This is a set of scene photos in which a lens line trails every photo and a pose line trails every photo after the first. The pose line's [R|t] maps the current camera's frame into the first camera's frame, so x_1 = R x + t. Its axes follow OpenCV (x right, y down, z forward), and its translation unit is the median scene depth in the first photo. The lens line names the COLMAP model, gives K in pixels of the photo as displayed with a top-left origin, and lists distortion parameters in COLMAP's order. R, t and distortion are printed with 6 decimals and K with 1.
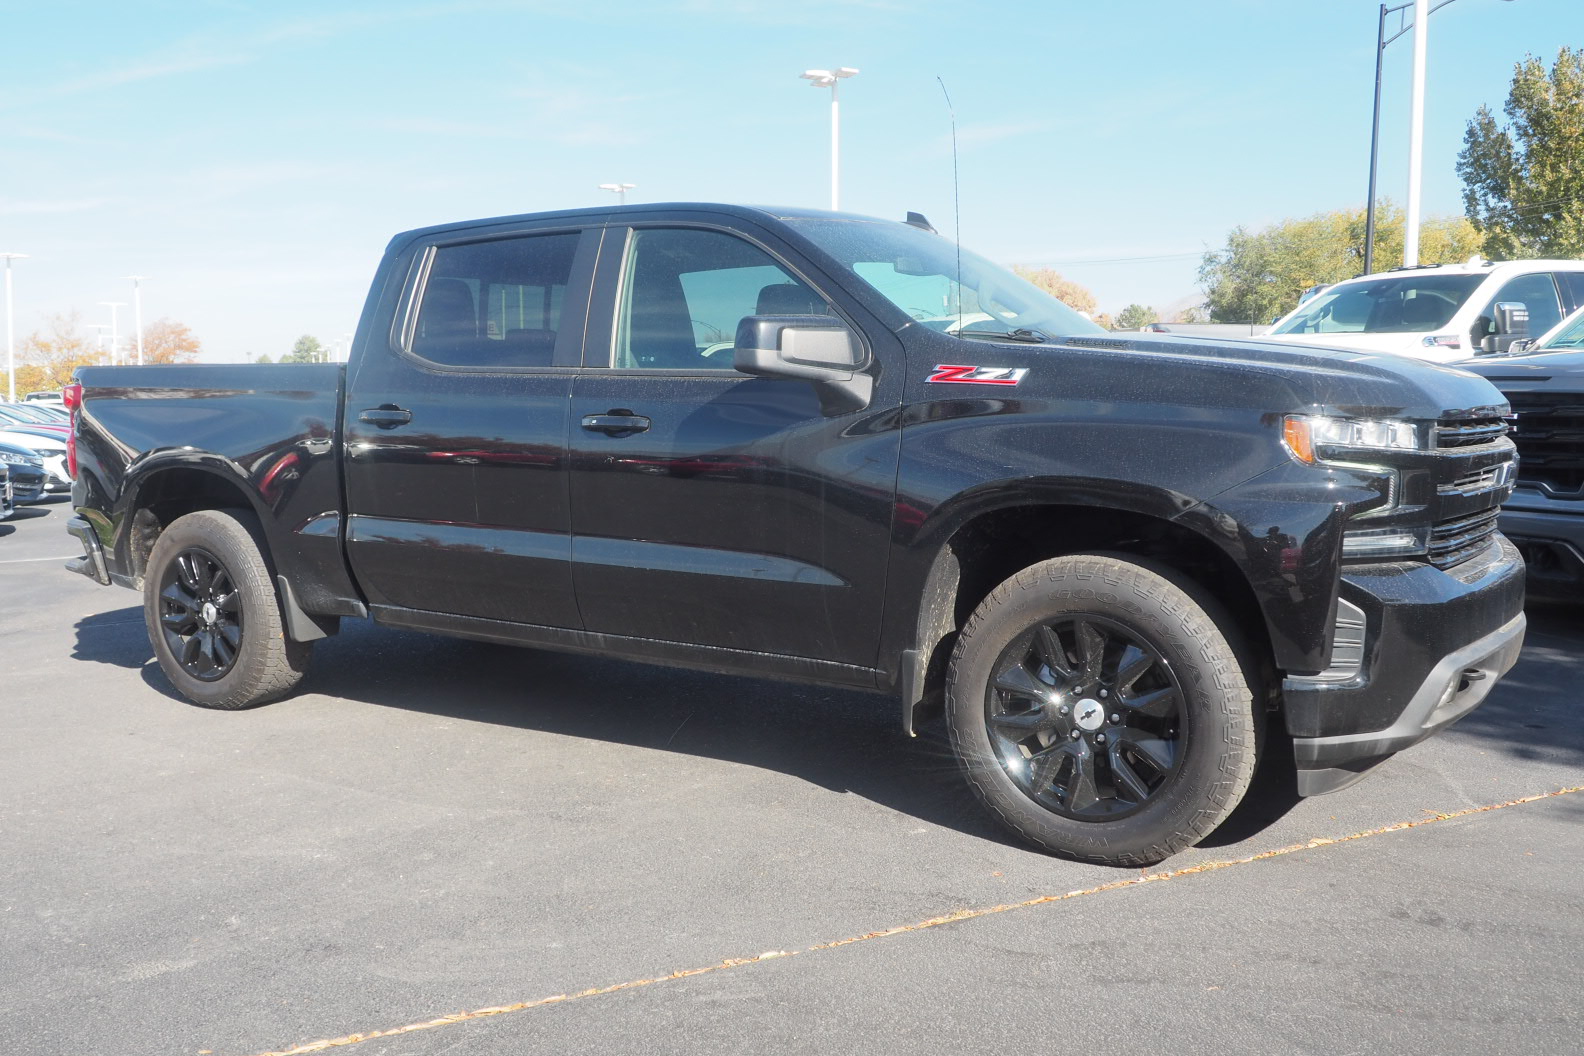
lens RADIAL K [[1363.0, 0, 792.0], [0, 1363.0, 528.0], [0, 0, 1]] dist [-0.015394, 0.001916]
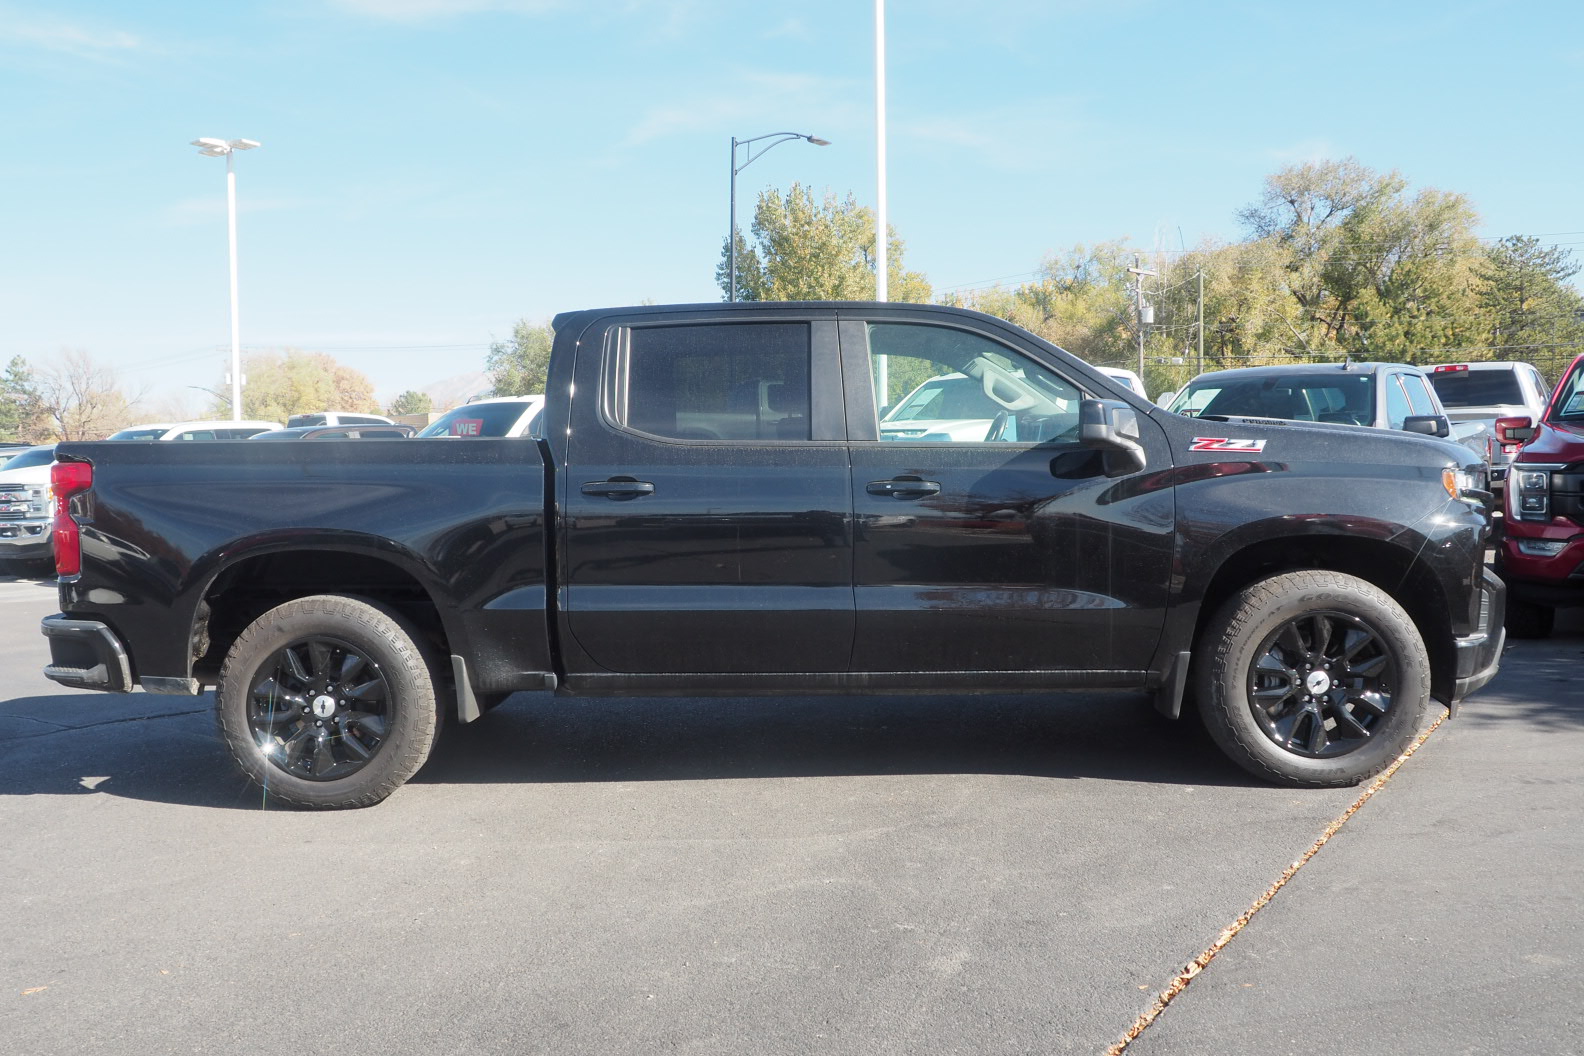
lens RADIAL K [[1363.0, 0, 792.0], [0, 1363.0, 528.0], [0, 0, 1]] dist [-0.015394, 0.001916]
pose [[0.856041, -0.031022, 0.515975, -0.633091], [0.063437, 0.996957, -0.045308, 0.003724], [-0.513000, 0.071517, 0.855404, 0.038012]]
